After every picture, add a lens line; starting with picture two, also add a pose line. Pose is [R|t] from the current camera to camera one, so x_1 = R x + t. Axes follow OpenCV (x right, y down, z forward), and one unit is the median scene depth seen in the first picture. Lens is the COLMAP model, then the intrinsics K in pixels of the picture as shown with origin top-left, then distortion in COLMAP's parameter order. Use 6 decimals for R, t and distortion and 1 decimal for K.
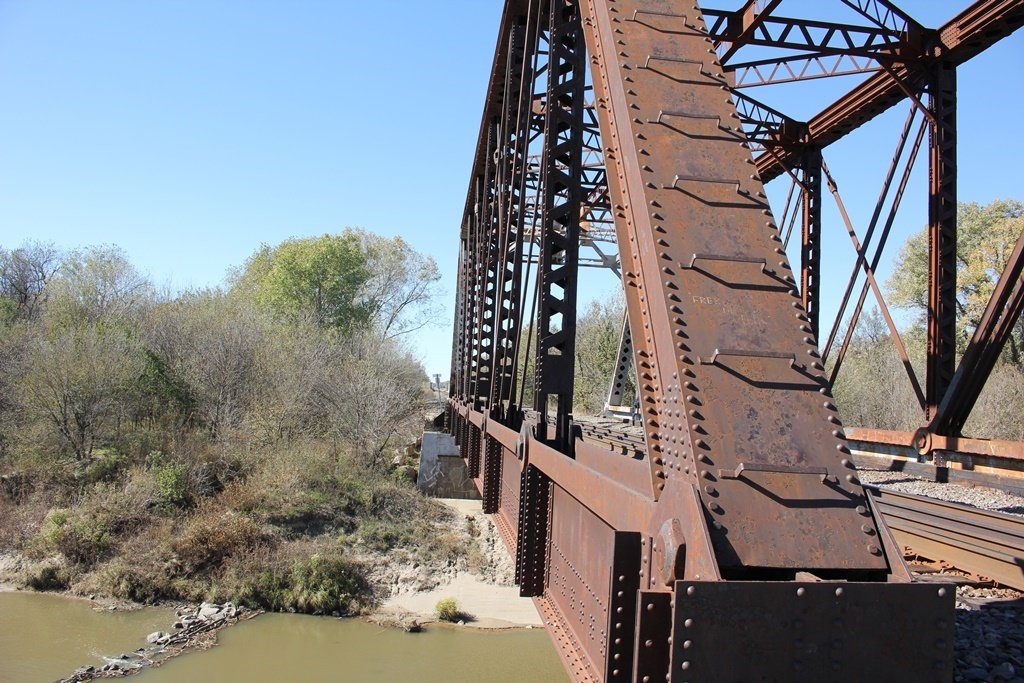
lens RADIAL K [[832.9, 0, 512.0], [0, 832.9, 341.5], [0, 0, 1]] dist [-0.157242, 0.116854]
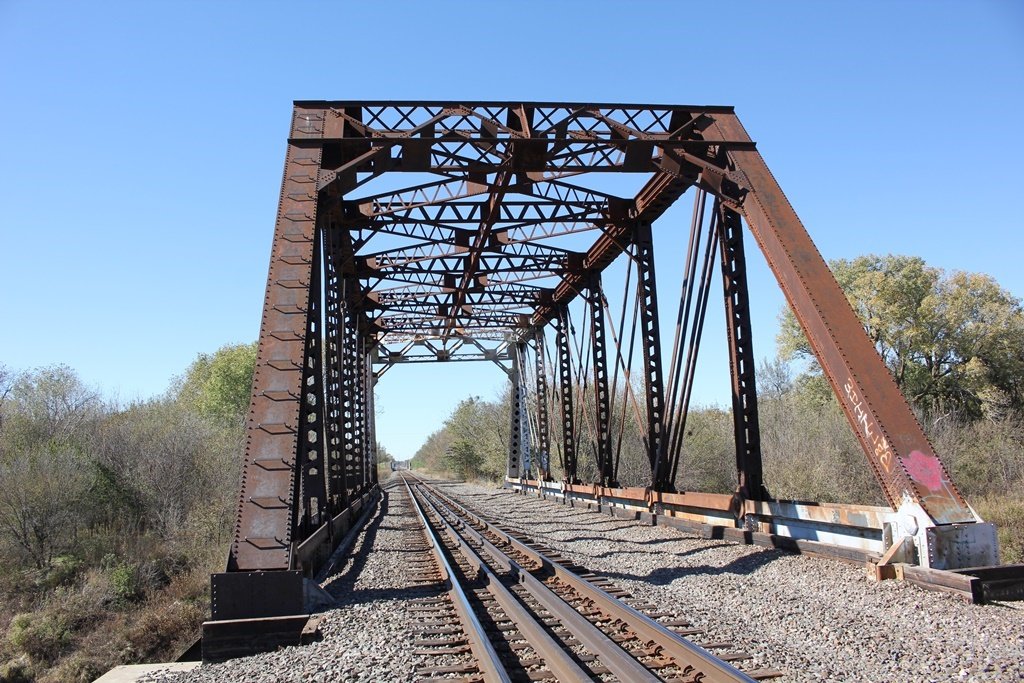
lens RADIAL K [[832.9, 0, 512.0], [0, 832.9, 341.5], [0, 0, 1]] dist [-0.157242, 0.116854]
pose [[0.994930, -0.086858, 0.050696, 0.088458], [0.090751, 0.992628, -0.080335, -0.018145], [-0.043344, 0.084529, 0.995478, -0.160956]]
